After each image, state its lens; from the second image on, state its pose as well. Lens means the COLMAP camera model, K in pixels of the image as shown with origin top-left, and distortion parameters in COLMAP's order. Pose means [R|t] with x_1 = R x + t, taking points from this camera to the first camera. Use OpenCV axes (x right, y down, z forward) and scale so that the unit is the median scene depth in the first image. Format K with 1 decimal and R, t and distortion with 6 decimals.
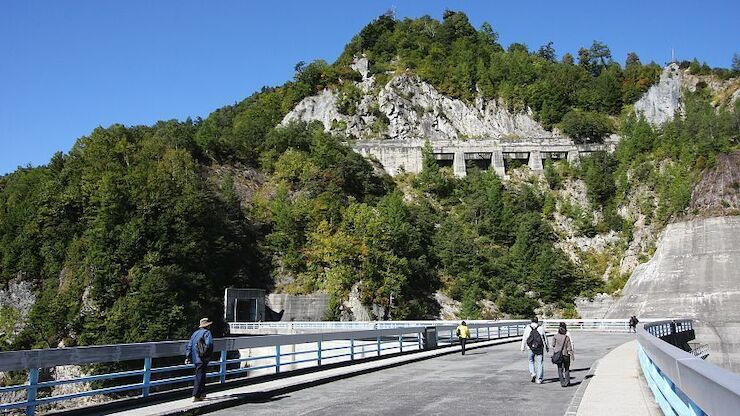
lens RADIAL K [[544.9, 0, 370.0], [0, 544.9, 208.0], [0, 0, 1]] dist [-0.000059, -0.000196]
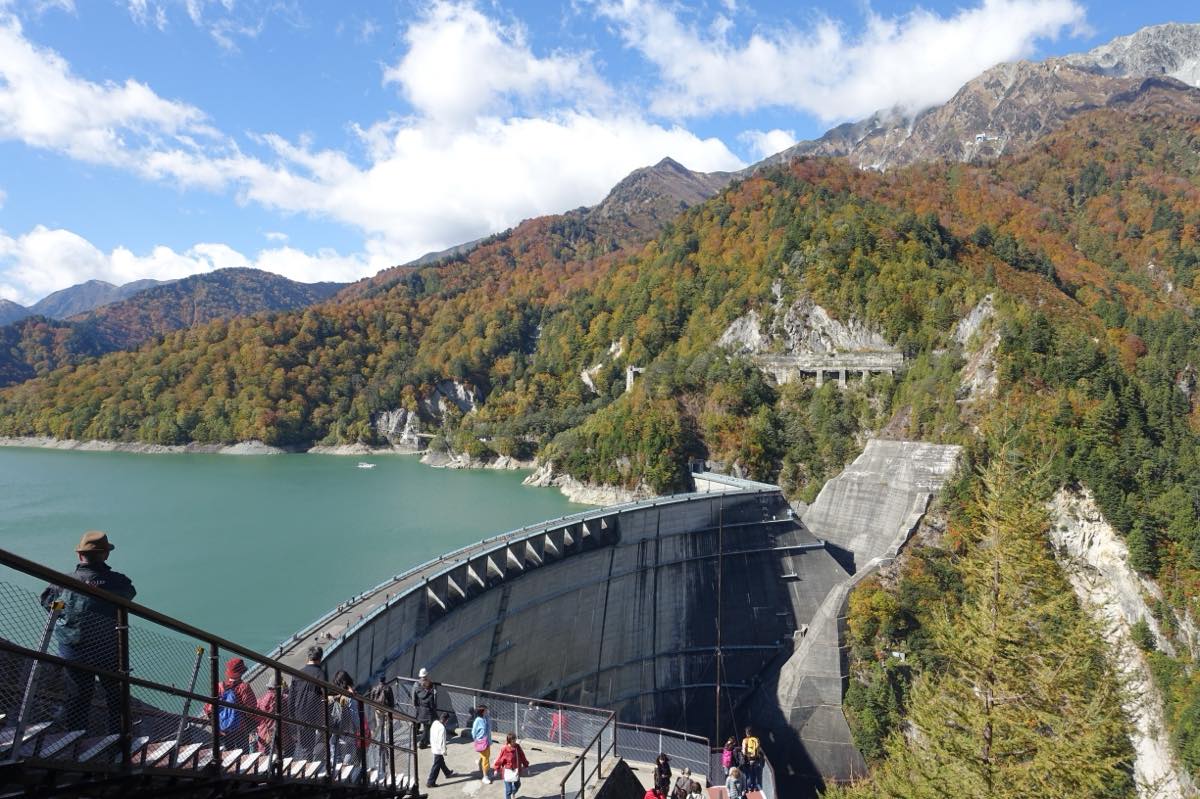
lens RADIAL K [[825.6, 0, 604.9], [0, 825.6, 404.1], [0, 0, 1]] dist [0.004731, -0.010076]
pose [[0.928799, 0.026391, -0.369642, 0.436271], [0.057696, 0.975000, 0.214583, -0.521957], [0.366064, -0.220631, 0.904057, -1.434817]]
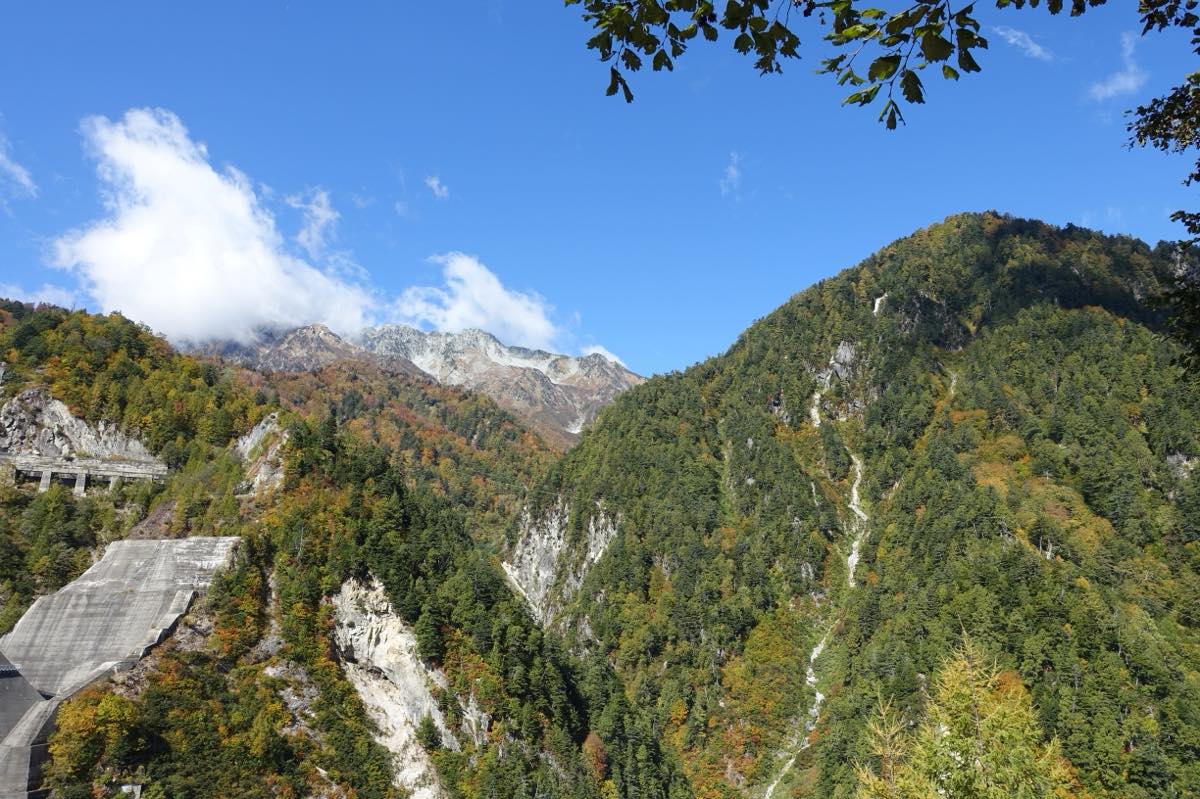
lens RADIAL K [[825.4, 0, 605.7], [0, 825.4, 401.2], [0, 0, 1]] dist [0.001639, -0.000604]
pose [[0.892241, 0.126439, 0.433497, 0.410406], [-0.088453, 0.990339, -0.106796, -0.152523], [-0.442812, 0.056944, 0.894805, -1.166300]]
